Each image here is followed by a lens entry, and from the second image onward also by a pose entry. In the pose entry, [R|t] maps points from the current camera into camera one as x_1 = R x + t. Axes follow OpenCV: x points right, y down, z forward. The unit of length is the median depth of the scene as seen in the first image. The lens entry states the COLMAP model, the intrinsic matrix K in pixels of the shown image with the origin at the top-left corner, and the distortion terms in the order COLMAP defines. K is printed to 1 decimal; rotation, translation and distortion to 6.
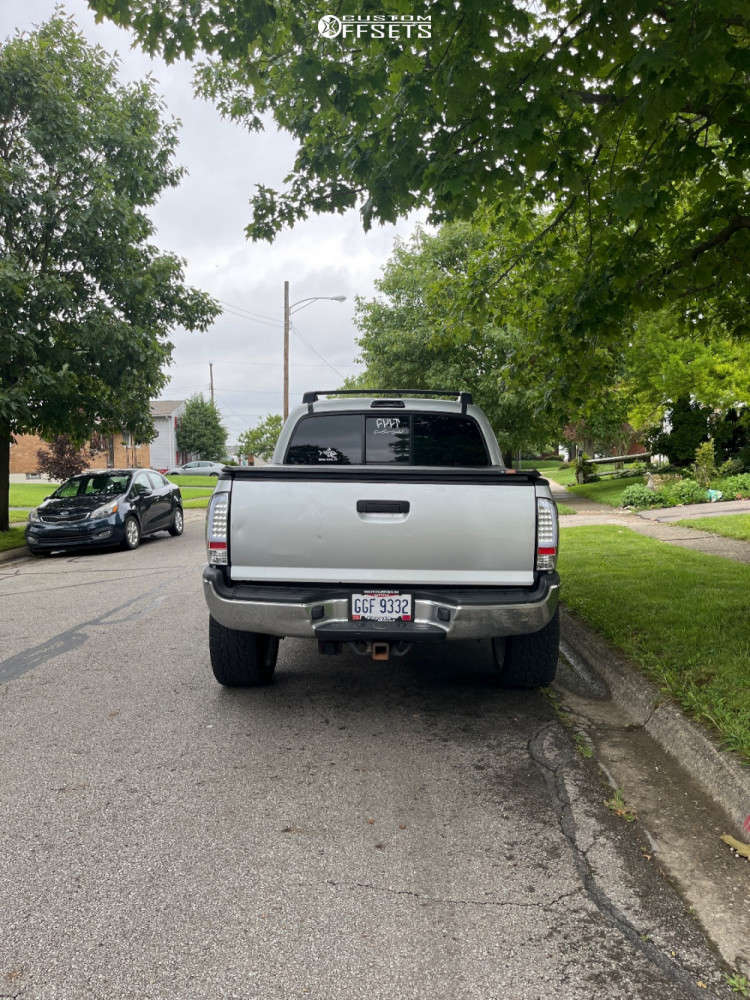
lens RADIAL K [[752.1, 0, 375.0], [0, 752.1, 500.0], [0, 0, 1]] dist [0.061037, -0.062204]
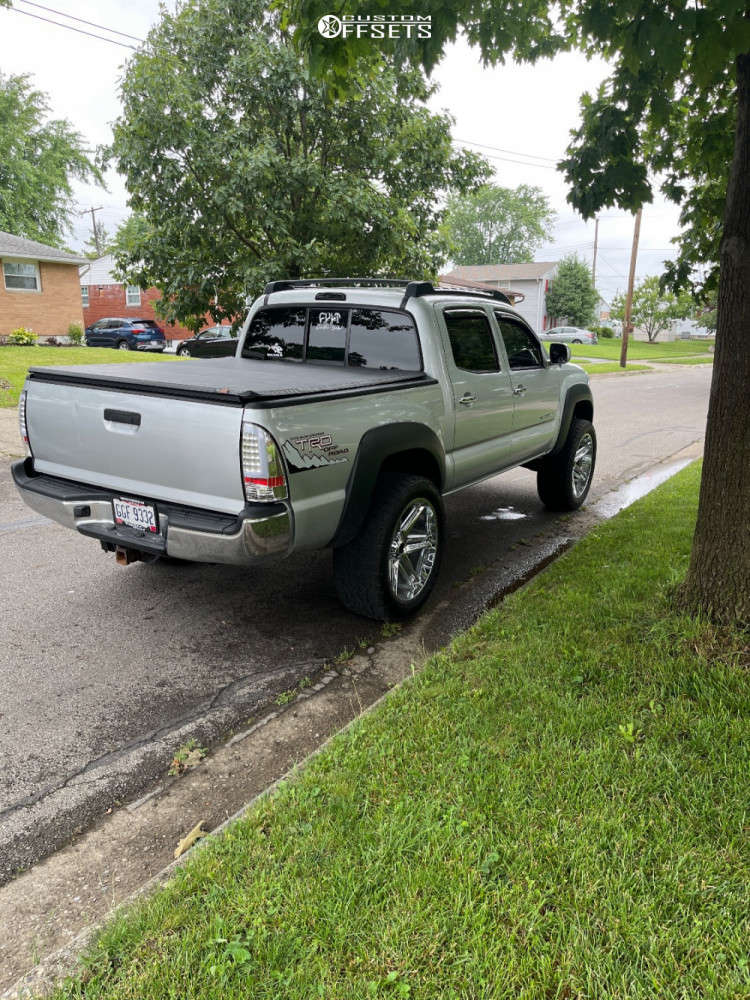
lens RADIAL K [[741.0, 0, 375.0], [0, 741.0, 500.0], [0, 0, 1]] dist [0.010070, 0.000759]
pose [[0.860759, 0.140079, -0.489358, 0.780853], [-0.048483, 0.979579, 0.195125, -0.090102], [0.506698, -0.144230, 0.849974, 0.312755]]
